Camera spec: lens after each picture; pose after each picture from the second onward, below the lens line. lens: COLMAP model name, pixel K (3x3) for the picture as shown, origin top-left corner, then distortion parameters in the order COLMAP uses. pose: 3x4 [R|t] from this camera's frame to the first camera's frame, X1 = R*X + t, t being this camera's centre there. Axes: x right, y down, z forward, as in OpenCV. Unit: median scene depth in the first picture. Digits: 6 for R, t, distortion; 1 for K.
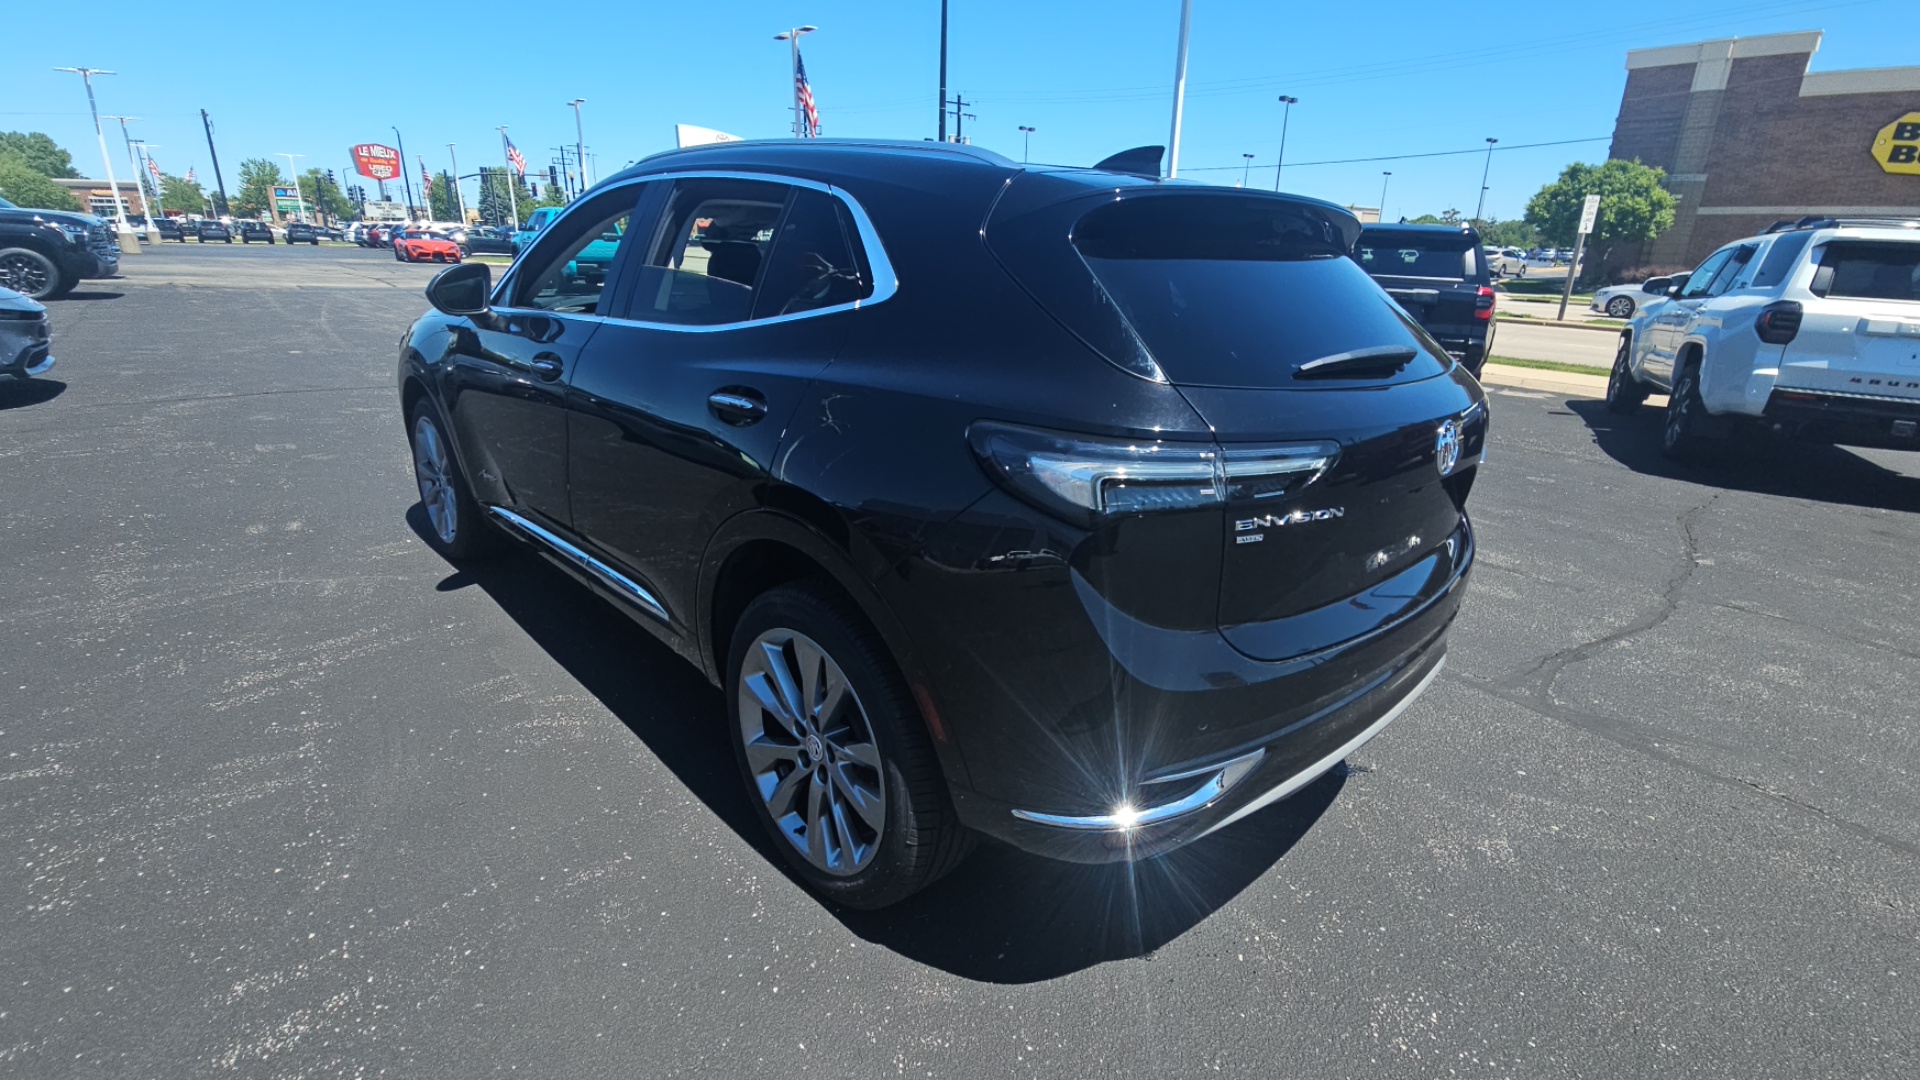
lens RADIAL K [[861.8, 0, 972.4], [0, 861.8, 553.8], [0, 0, 1]] dist [0.010501, -0.007898]
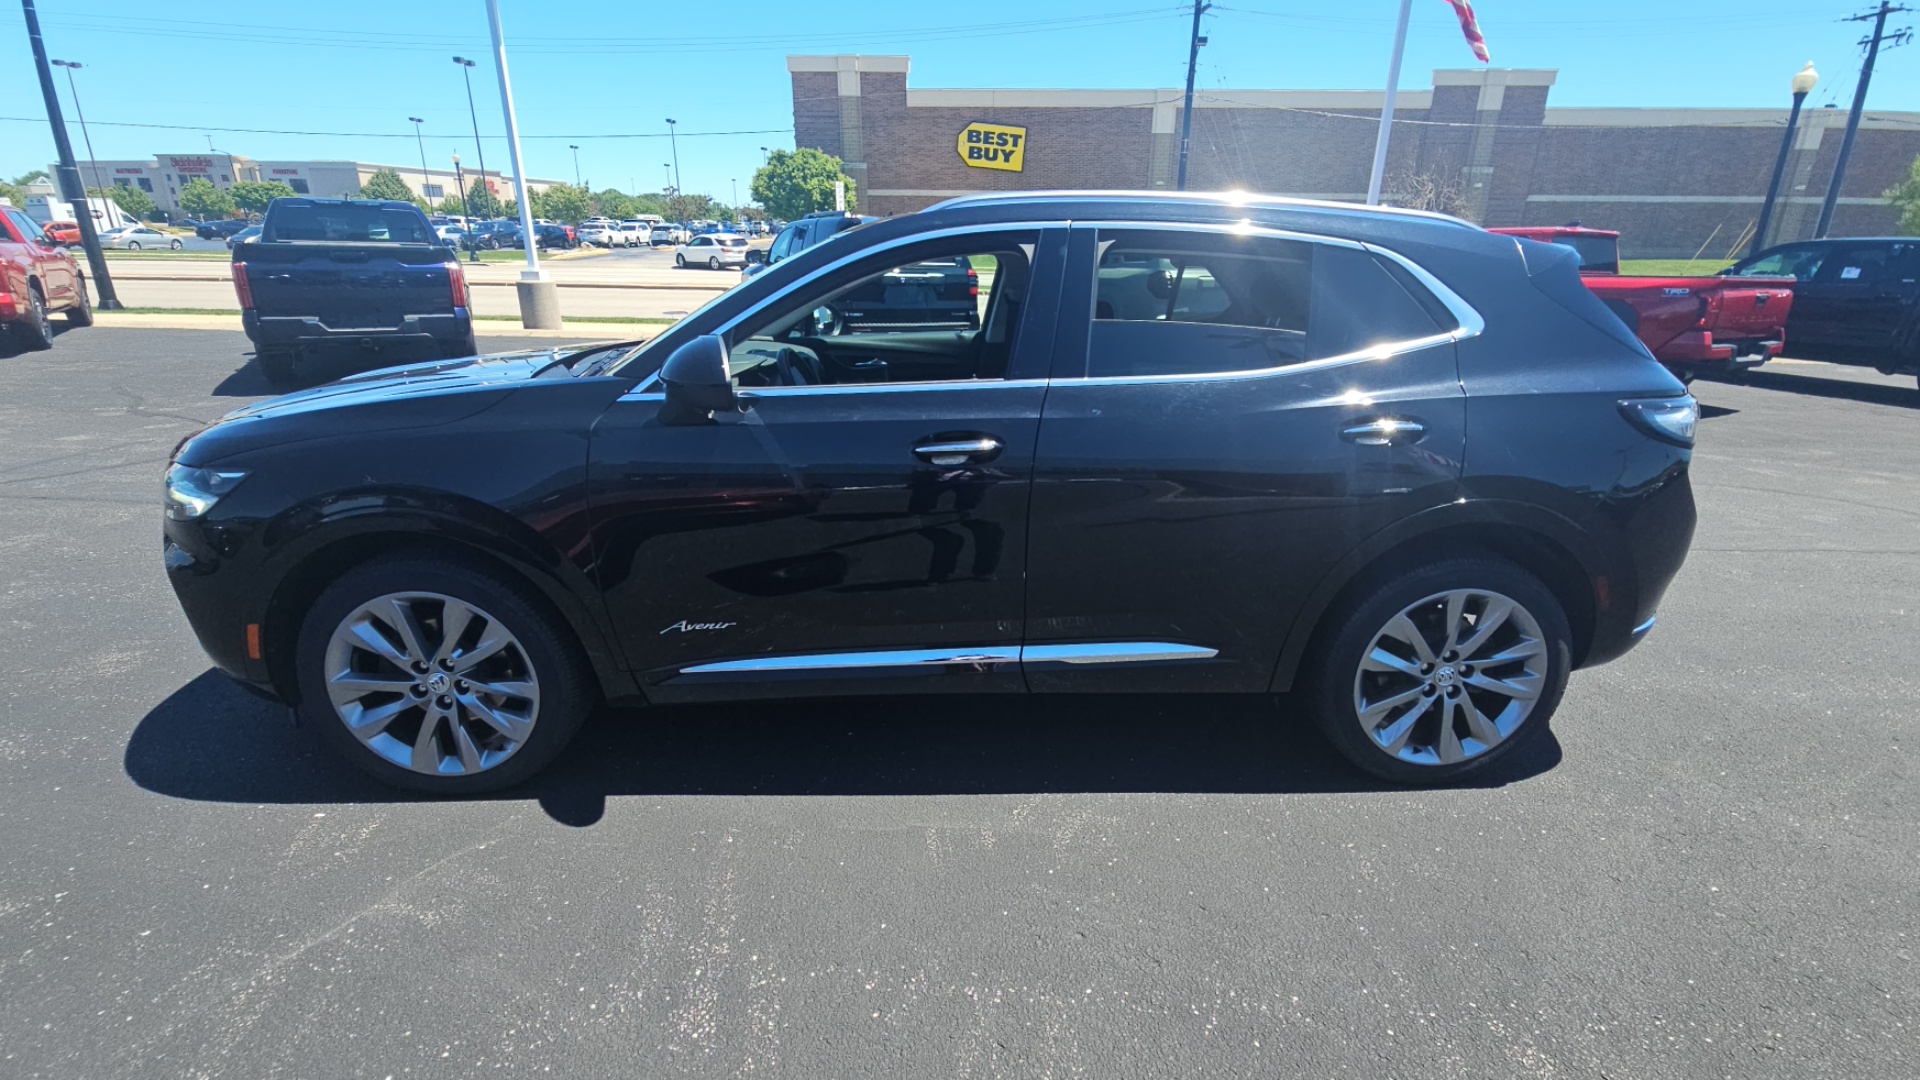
lens RADIAL K [[866.7, 0, 969.7], [0, 866.7, 556.6], [0, 0, 1]] dist [0.000061, -0.001704]
pose [[0.669673, -0.280749, 0.687545, -0.113177], [0.260300, 0.955795, 0.136752, -0.023883], [-0.695545, 0.087389, 0.713148, 0.040217]]
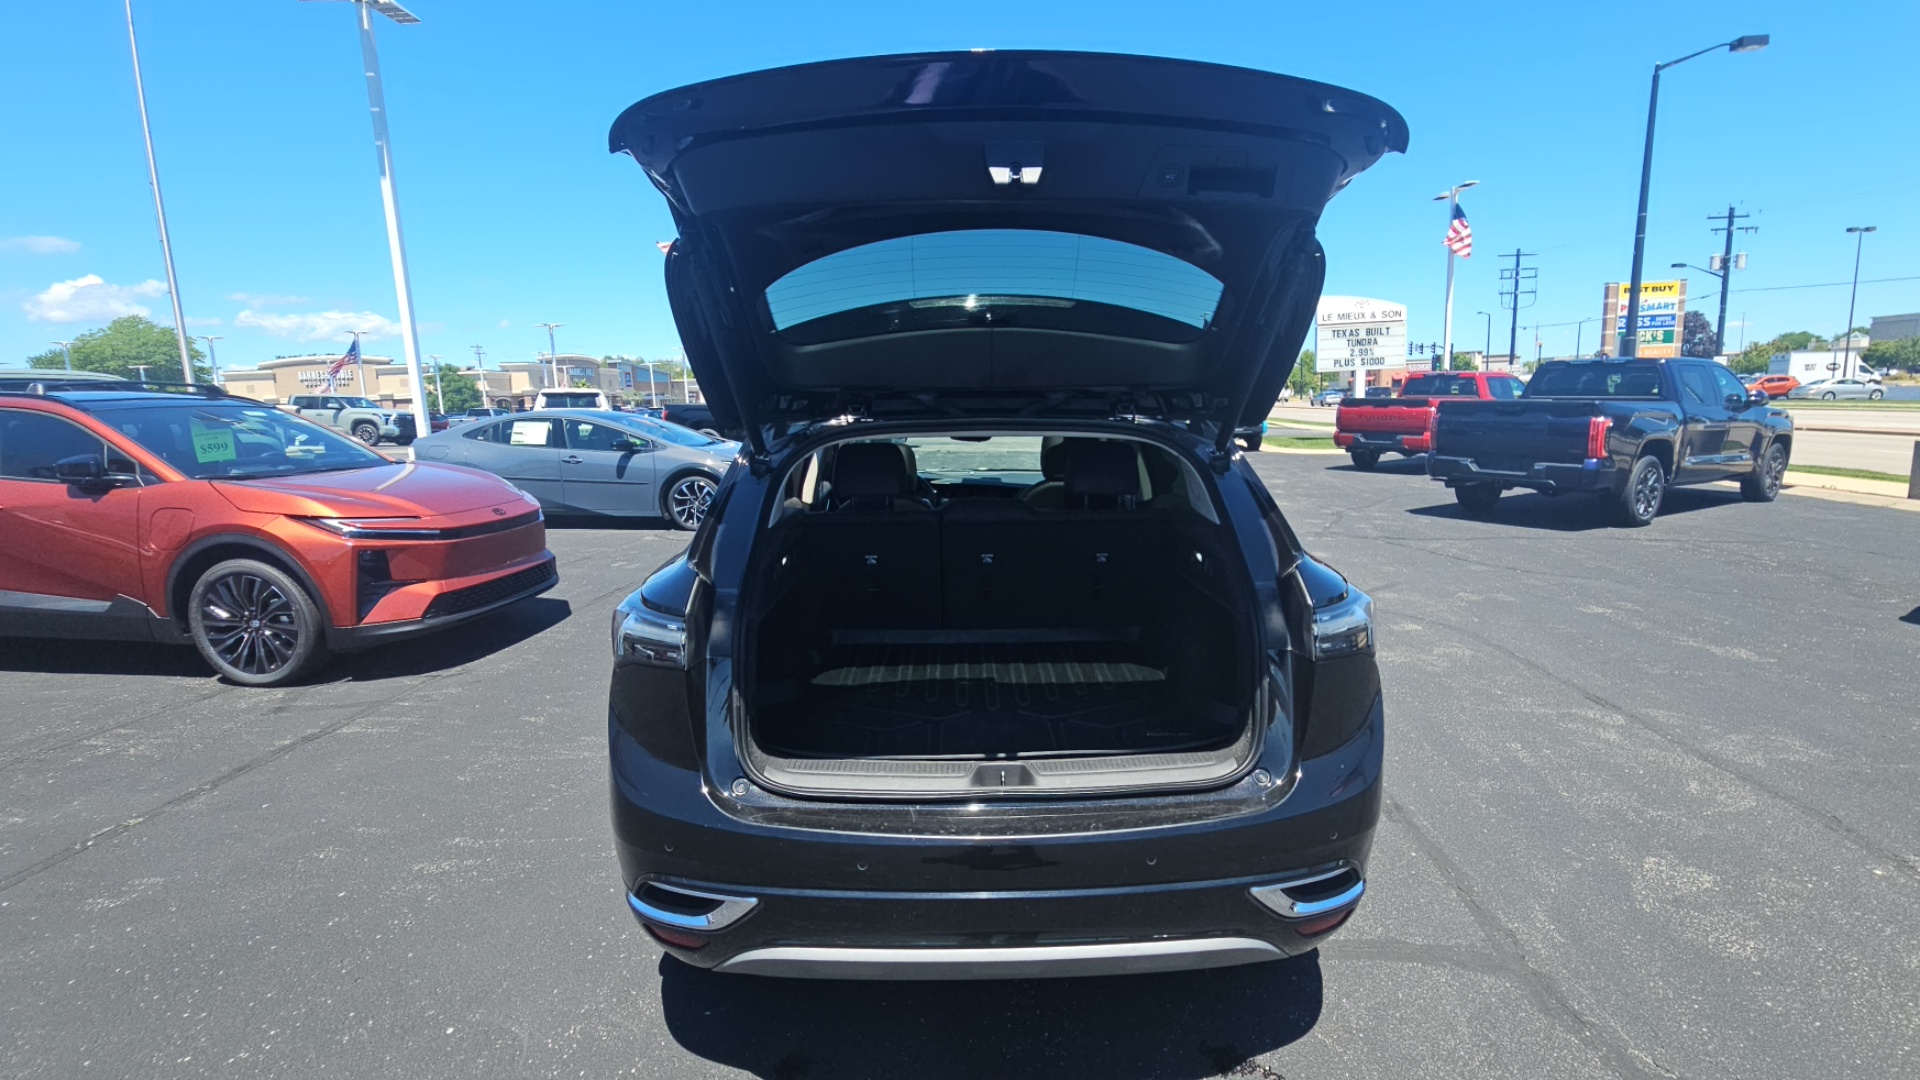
lens RADIAL K [[861.8, 0, 970.0], [0, 861.8, 559.1], [0, 0, 1]] dist [0.010501, -0.007898]
pose [[0.724846, 0.074219, -0.684901, 0.058555], [-0.185844, 0.978388, -0.090661, -0.006482], [0.663370, 0.193000, 0.722974, 0.012728]]
